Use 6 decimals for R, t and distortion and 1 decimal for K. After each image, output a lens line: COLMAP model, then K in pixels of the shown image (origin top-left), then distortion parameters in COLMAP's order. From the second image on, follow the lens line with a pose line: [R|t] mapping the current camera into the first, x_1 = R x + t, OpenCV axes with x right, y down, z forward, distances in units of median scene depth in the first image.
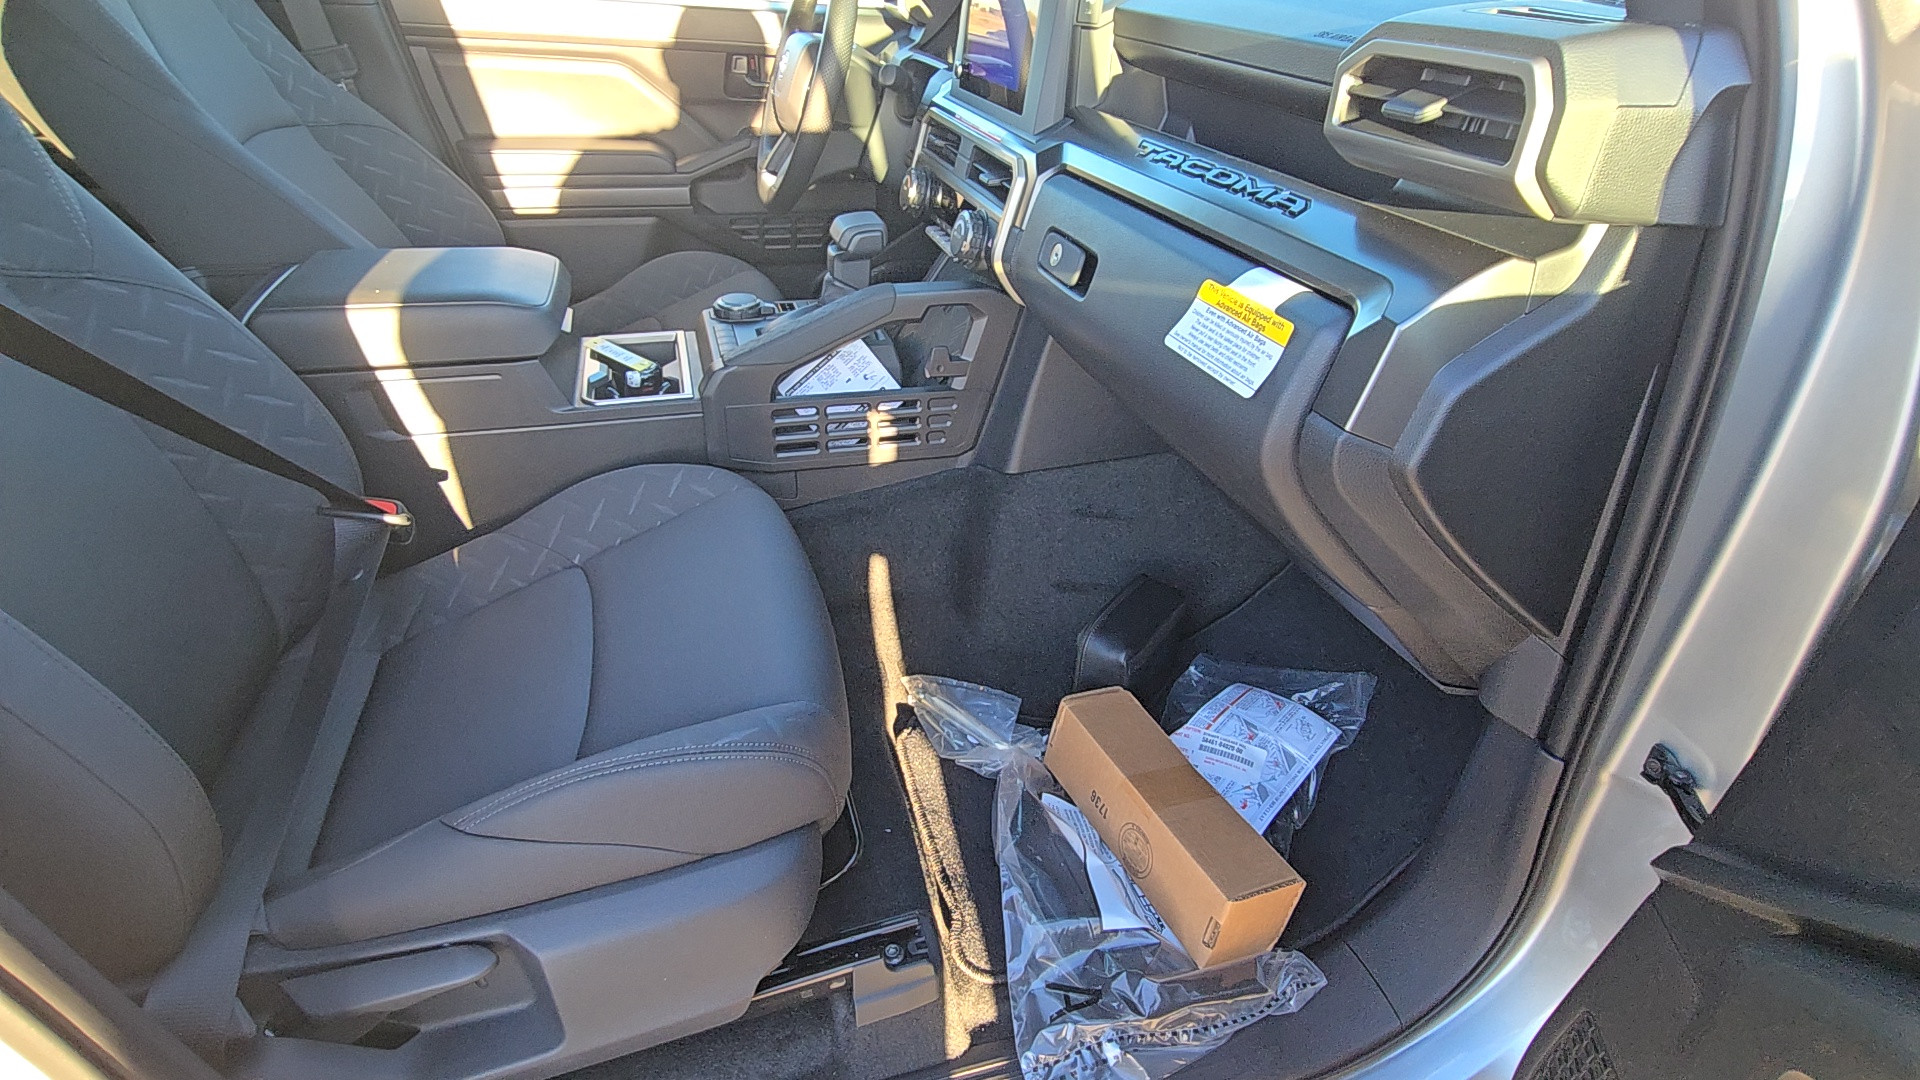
lens RADIAL K [[978.9, 0, 948.3], [0, 978.9, 548.2], [0, 0, 1]] dist [0.004560, -0.002989]
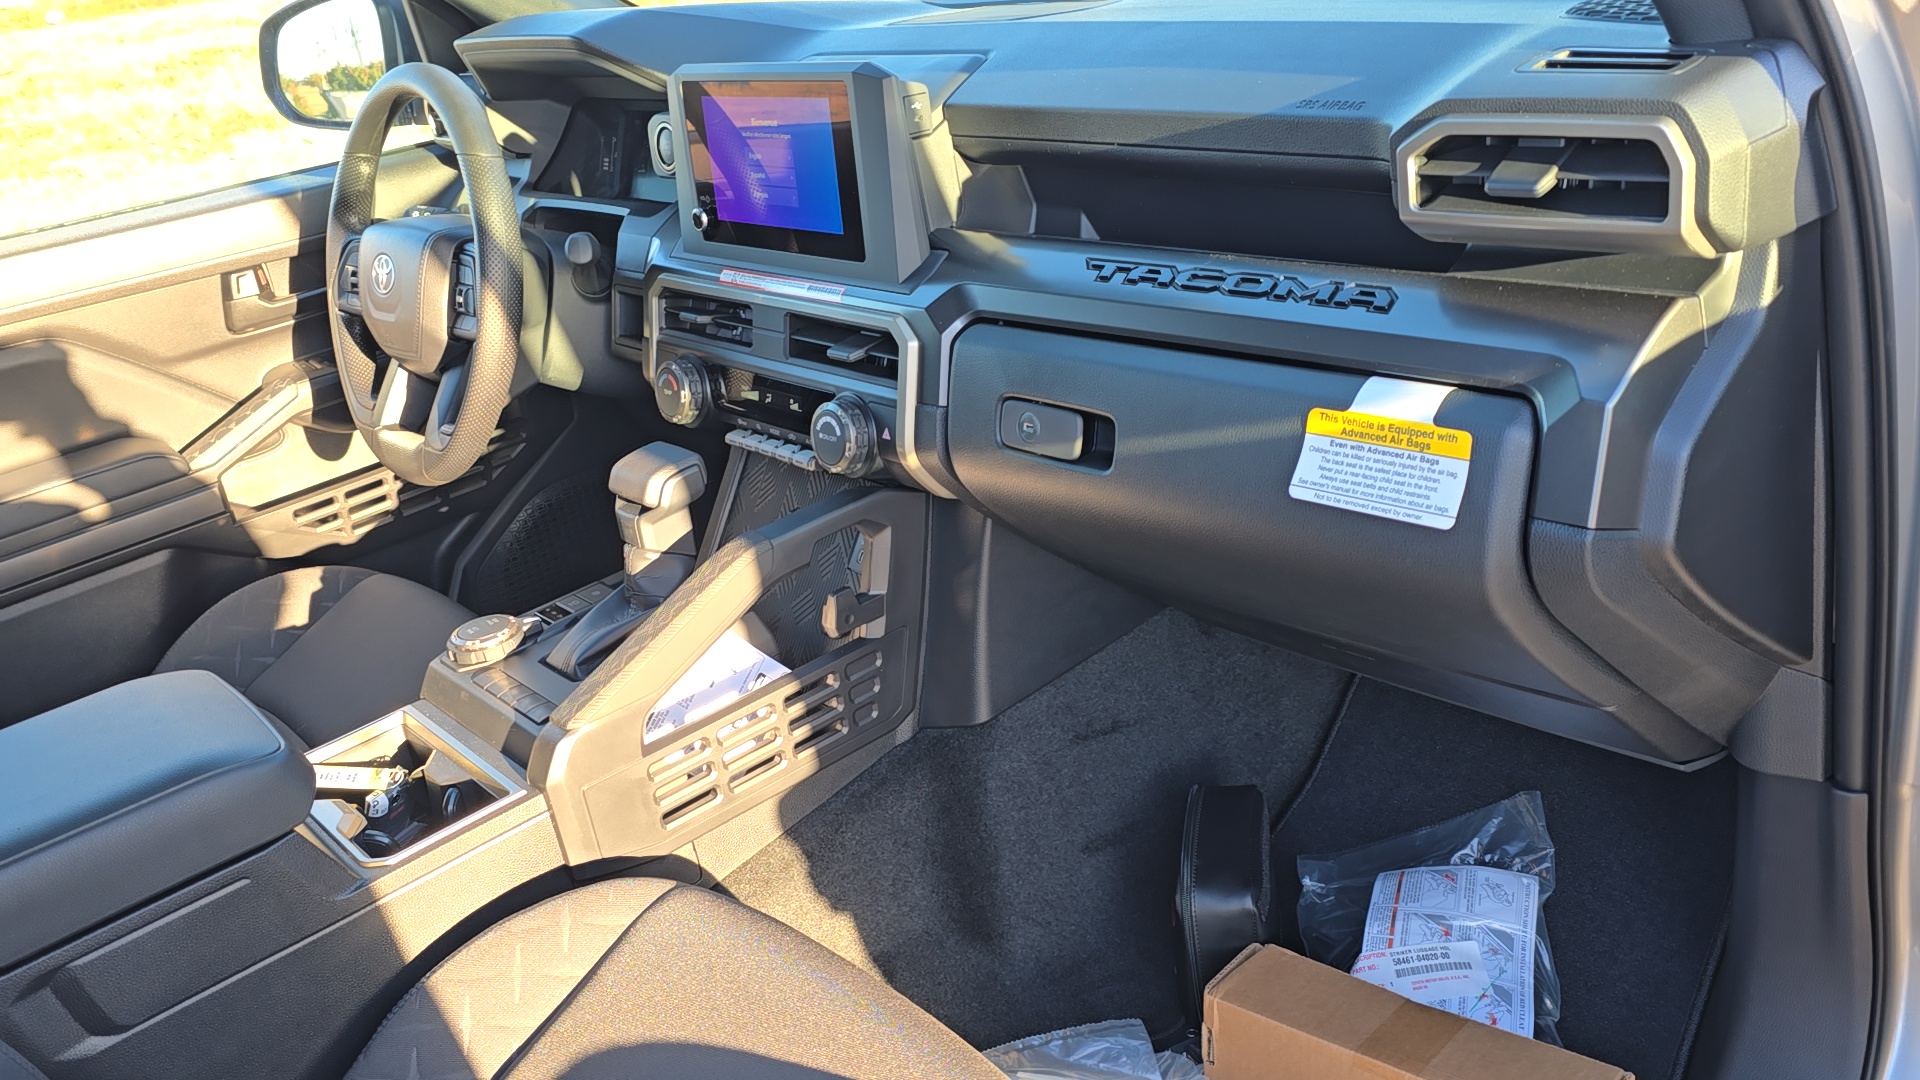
lens RADIAL K [[1639.0, 0, 928.2], [0, 1639.0, 563.1], [0, 0, 1]] dist [-0.005674, 0.012311]
pose [[0.890785, -0.342674, 0.298455, -0.464345], [0.382796, 0.919778, -0.086461, -0.157340], [-0.244885, 0.191265, 0.950499, -0.192678]]
